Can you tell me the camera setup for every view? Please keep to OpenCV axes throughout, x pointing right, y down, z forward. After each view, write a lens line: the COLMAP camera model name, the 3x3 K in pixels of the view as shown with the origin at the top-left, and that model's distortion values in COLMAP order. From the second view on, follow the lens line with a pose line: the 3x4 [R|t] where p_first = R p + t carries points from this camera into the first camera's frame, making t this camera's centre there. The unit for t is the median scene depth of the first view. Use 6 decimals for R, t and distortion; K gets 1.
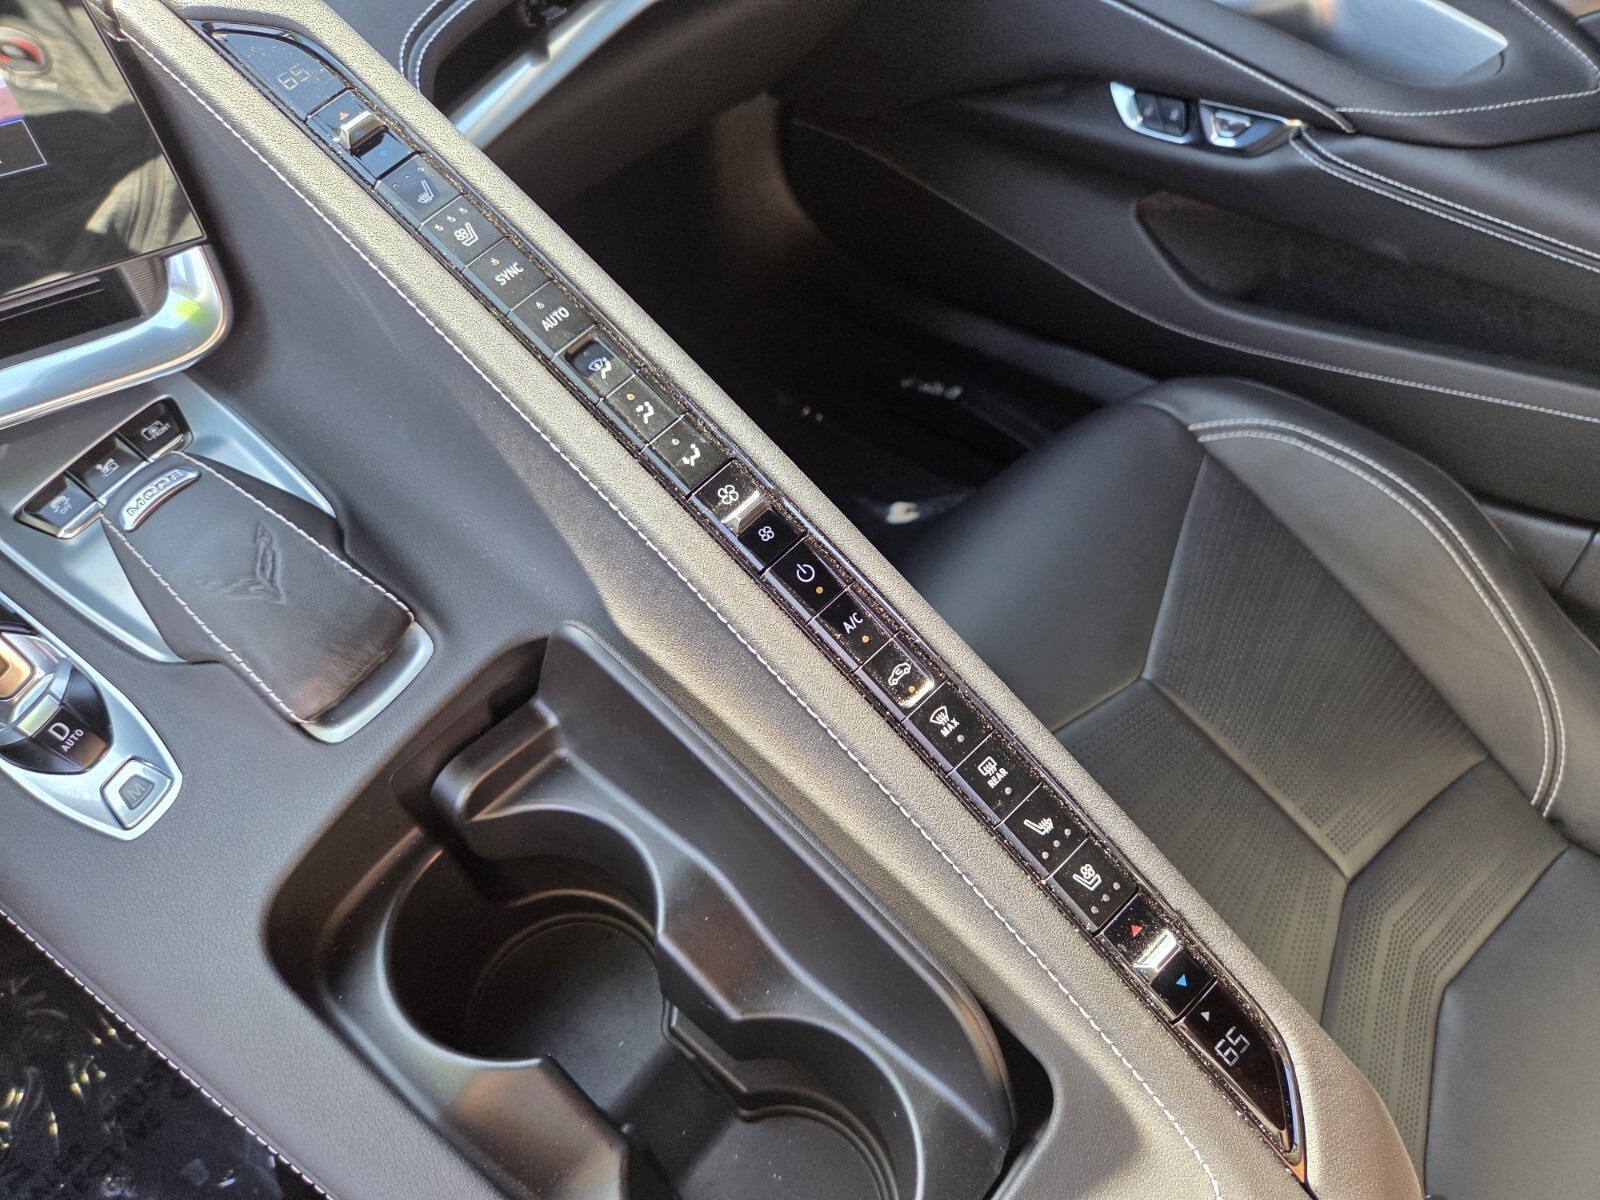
lens RADIAL K [[1073.4, 0, 800.0], [0, 1073.4, 600.0], [0, 0, 1]] dist [0.066522, -0.067857]
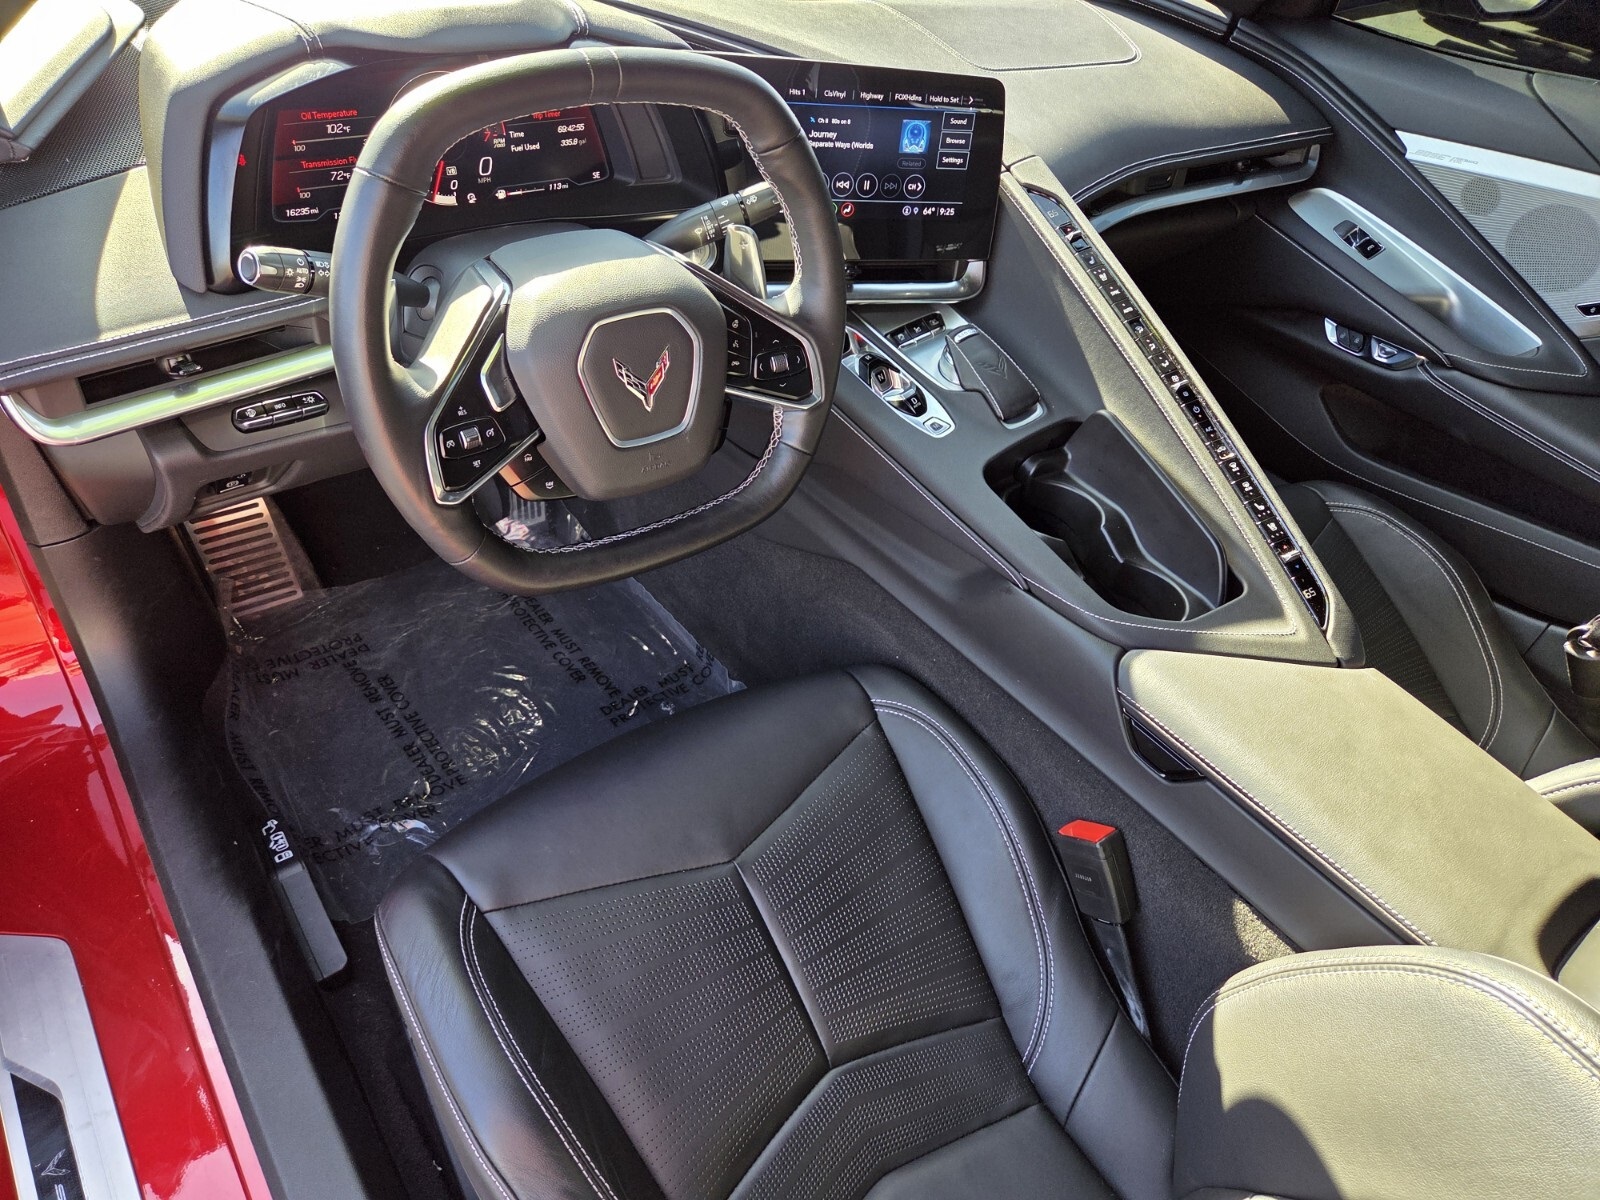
lens RADIAL K [[1073.4, 0, 800.0], [0, 1073.4, 600.0], [0, 0, 1]] dist [0.066522, -0.067857]
pose [[0.954962, 0.280600, -0.096497, -0.538542], [-0.292132, 0.946085, -0.139936, 1.079106], [0.052028, 0.161824, 0.985447, -1.685401]]
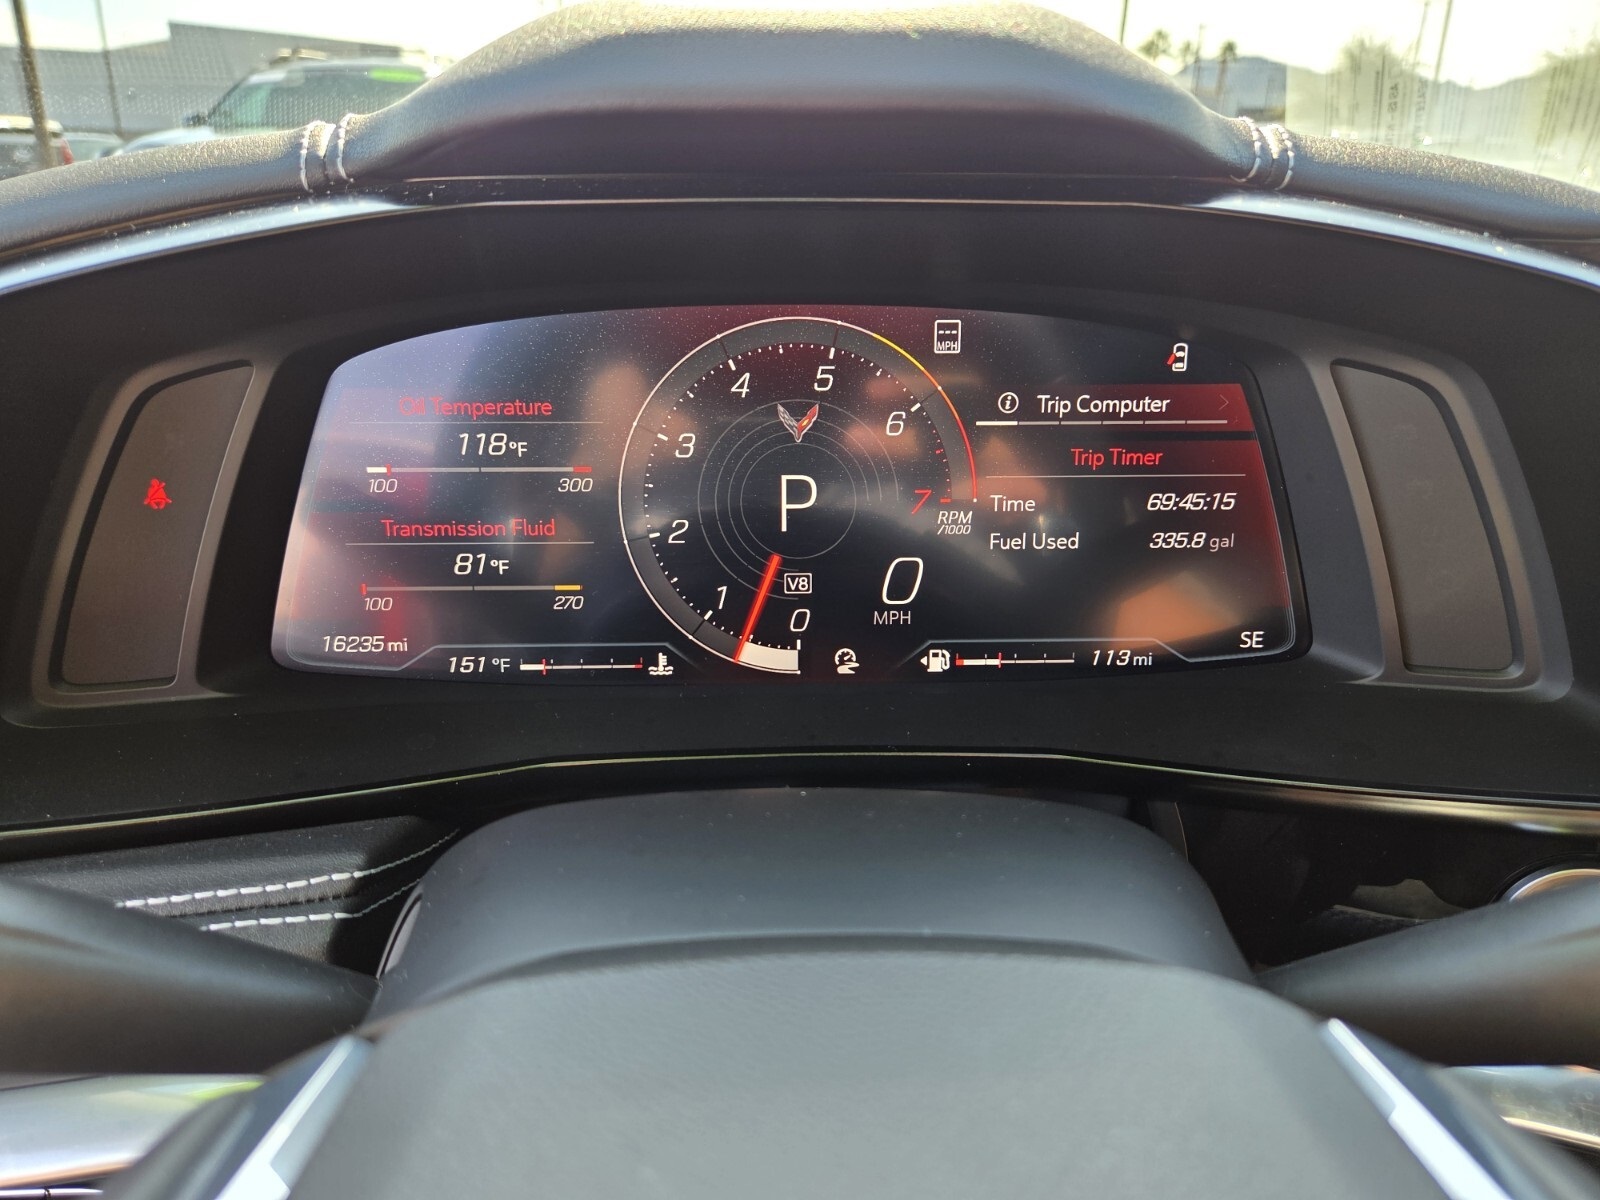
lens RADIAL K [[1073.4, 0, 800.0], [0, 1073.4, 600.0], [0, 0, 1]] dist [0.066522, -0.067857]
pose [[0.651492, 0.310229, -0.692326, -1.224525], [-0.595374, 0.774663, -0.213135, 0.222957], [0.470199, 0.551049, 0.689389, -0.007730]]
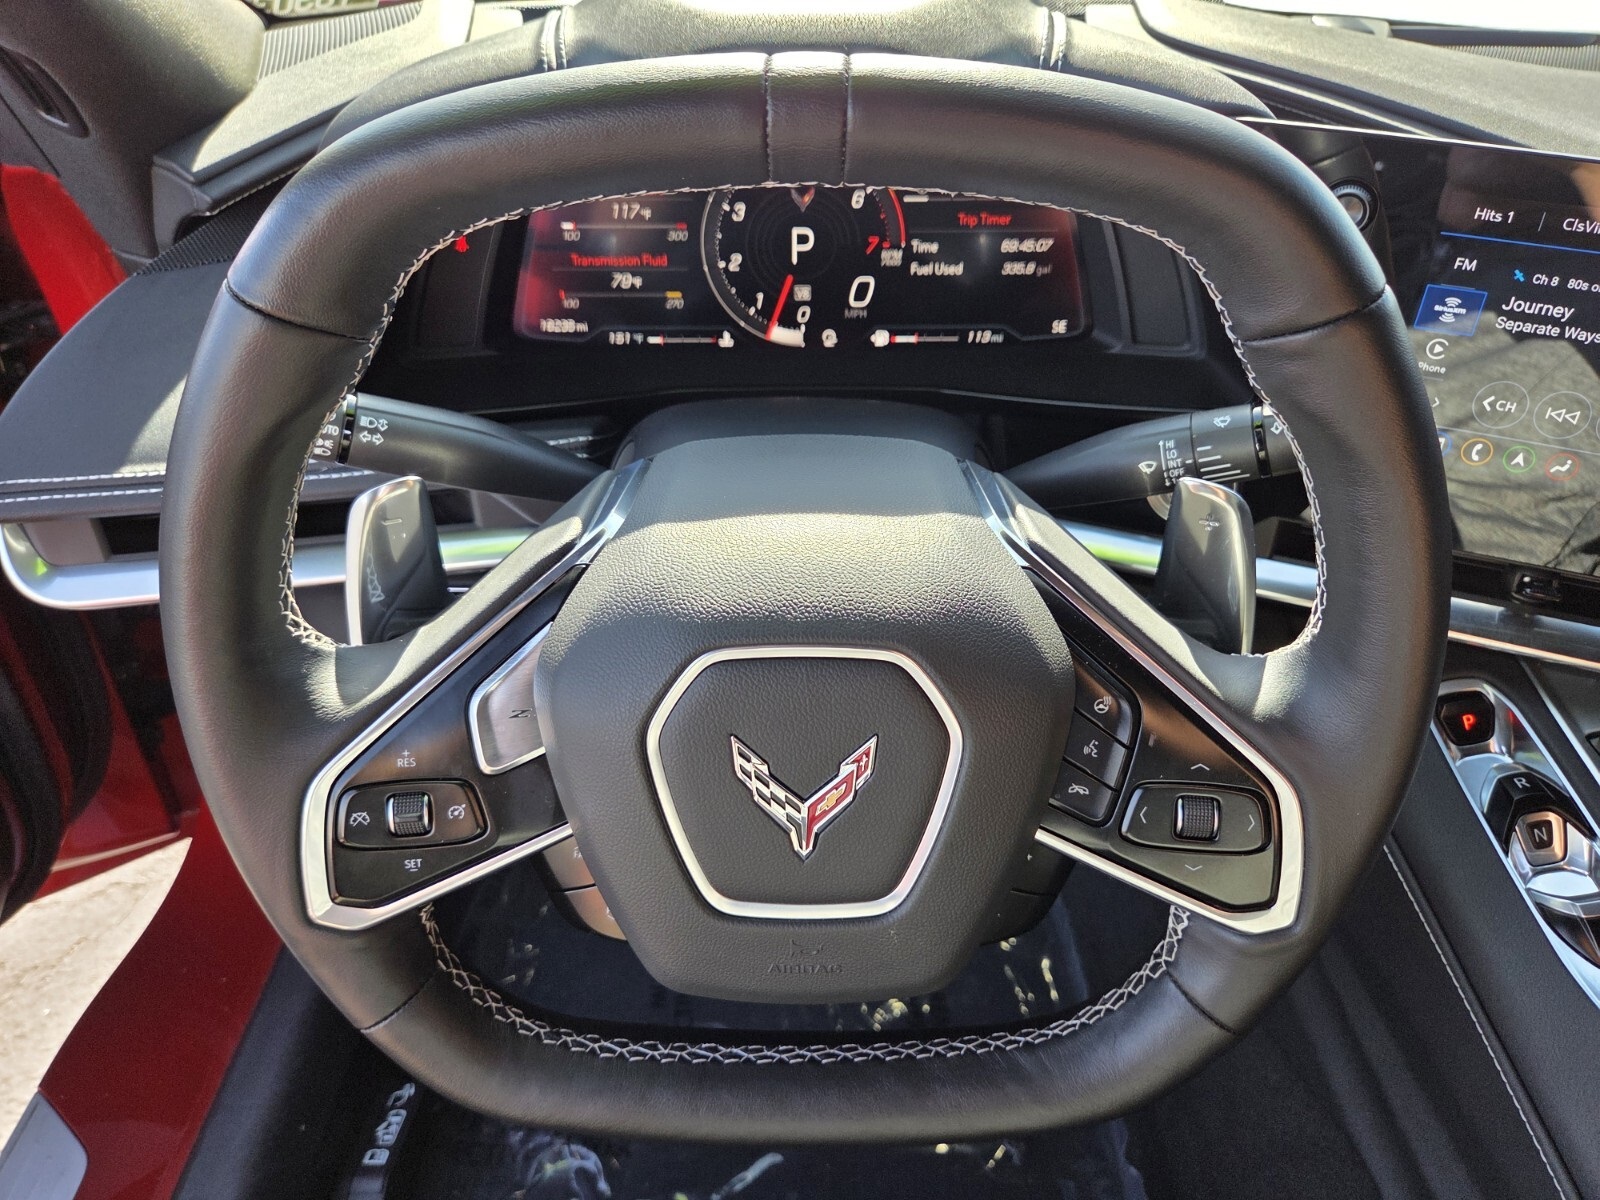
lens RADIAL K [[1119.5, 0, 794.6], [0, 1119.5, 593.3], [0, 0, 1]] dist [0.006186, -0.003330]
pose [[0.623284, 0.498005, -0.602916, -0.666741], [-0.606256, 0.794715, 0.029694, 0.327664], [0.493934, 0.347014, 0.797252, -0.542499]]
